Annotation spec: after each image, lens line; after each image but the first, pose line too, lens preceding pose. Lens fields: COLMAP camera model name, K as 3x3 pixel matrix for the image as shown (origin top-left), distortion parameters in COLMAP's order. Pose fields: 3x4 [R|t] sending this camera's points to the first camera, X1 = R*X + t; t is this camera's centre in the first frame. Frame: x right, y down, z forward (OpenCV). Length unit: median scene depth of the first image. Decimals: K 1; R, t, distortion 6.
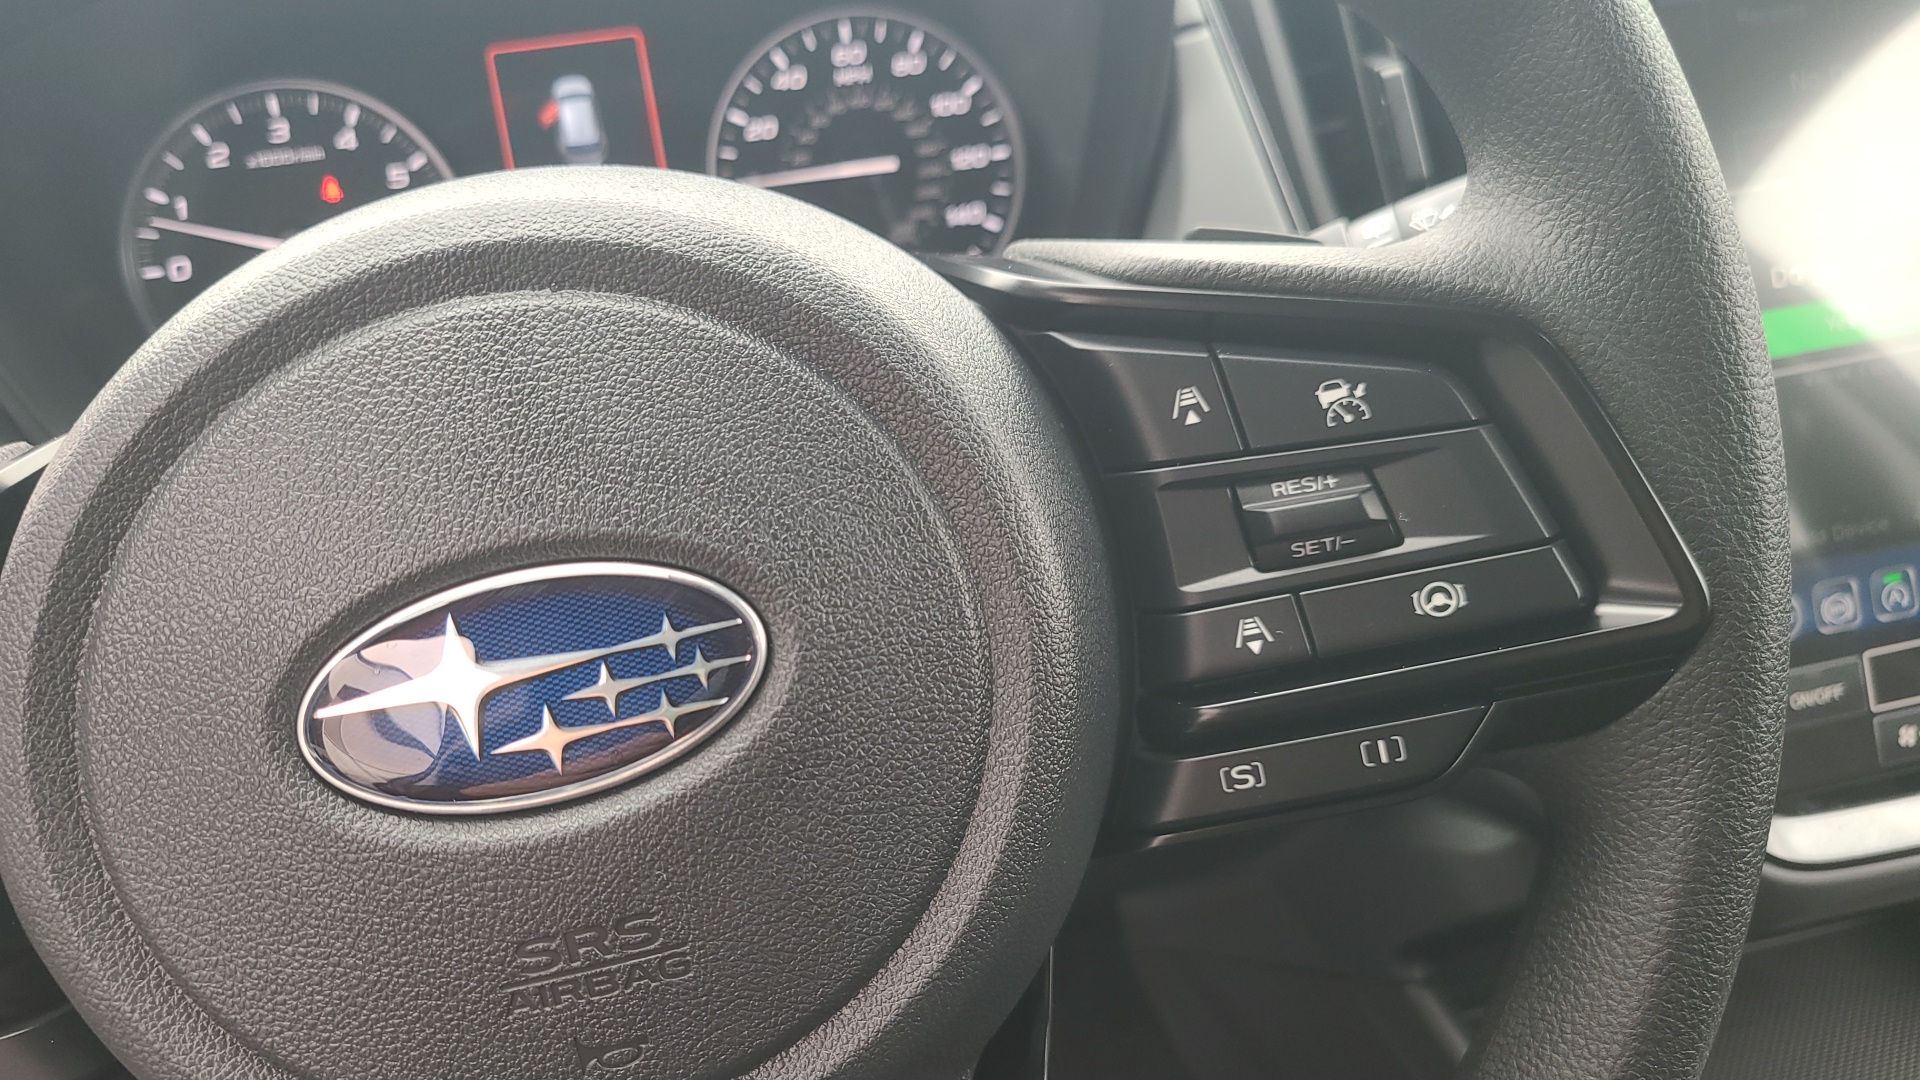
lens RADIAL K [[1448.0, 0, 948.3], [0, 1448.0, 535.7], [0, 0, 1]] dist [0.004777, 0.005024]
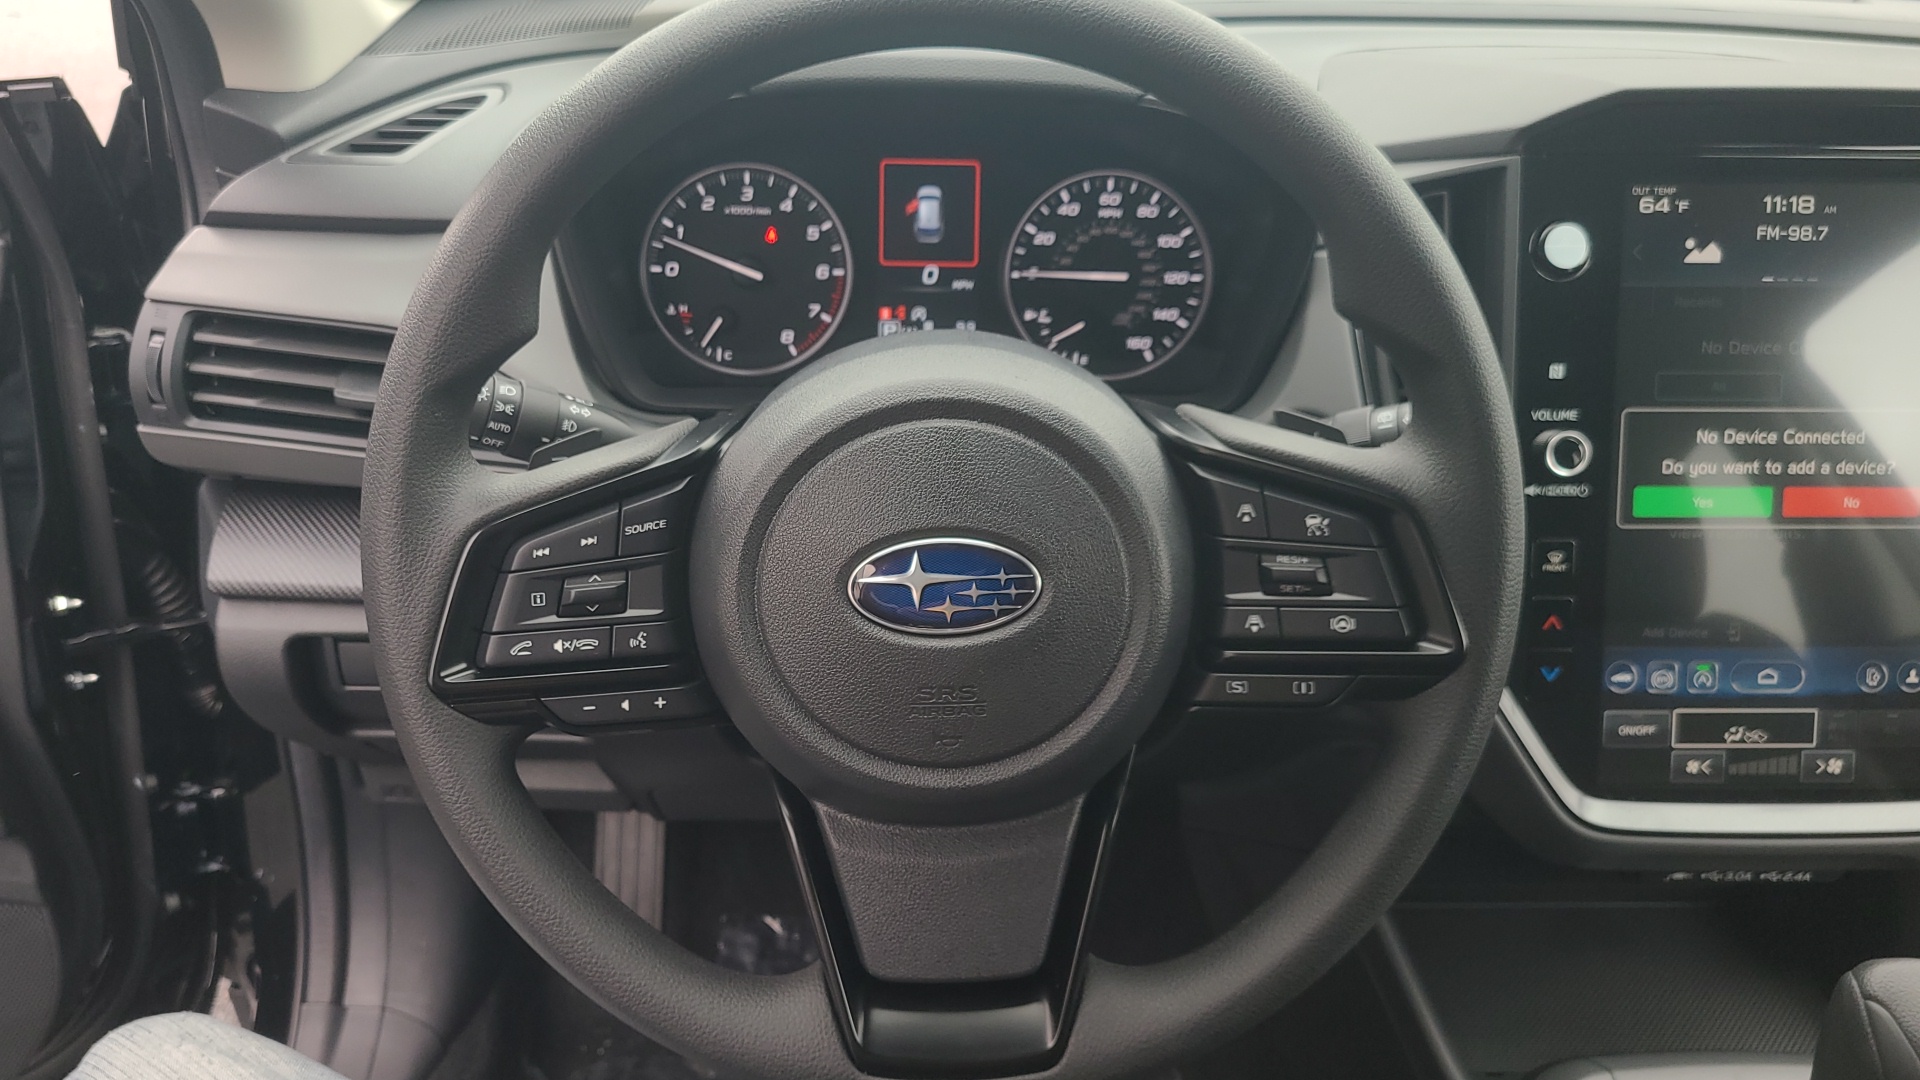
lens RADIAL K [[1422.4, 0, 946.9], [0, 1422.4, 511.3], [0, 0, 1]] dist [0.041634, -0.019329]
pose [[0.977316, 0.187172, -0.099094, -0.027478], [-0.183052, 0.981870, 0.049234, -0.054491], [0.106512, -0.029978, 0.993859, -0.543540]]
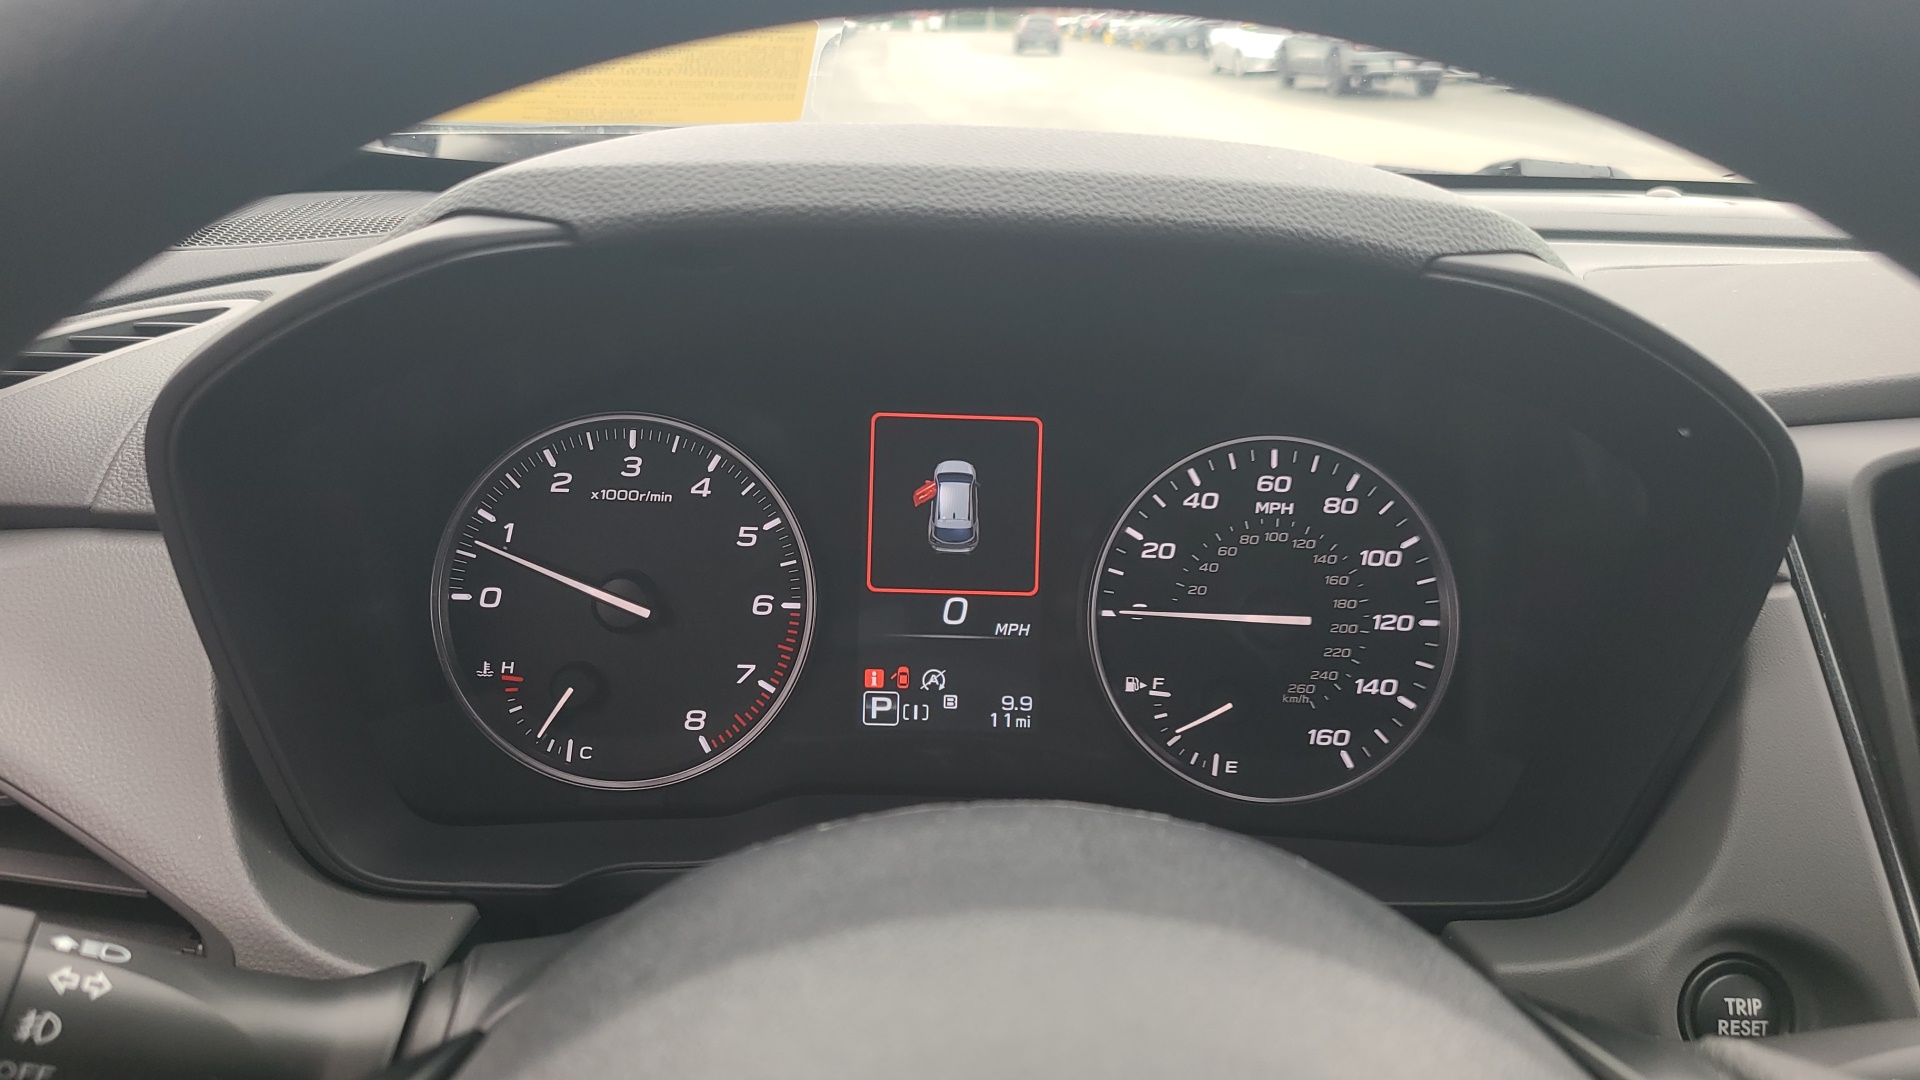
lens RADIAL K [[1422.4, 0, 991.2], [0, 1422.4, 544.0], [0, 0, 1]] dist [0.041634, -0.019329]
pose [[0.977578, 0.177990, -0.112518, -0.137767], [-0.191698, 0.973362, -0.125771, -0.165207], [0.087135, 0.144521, 0.985658, 0.159284]]
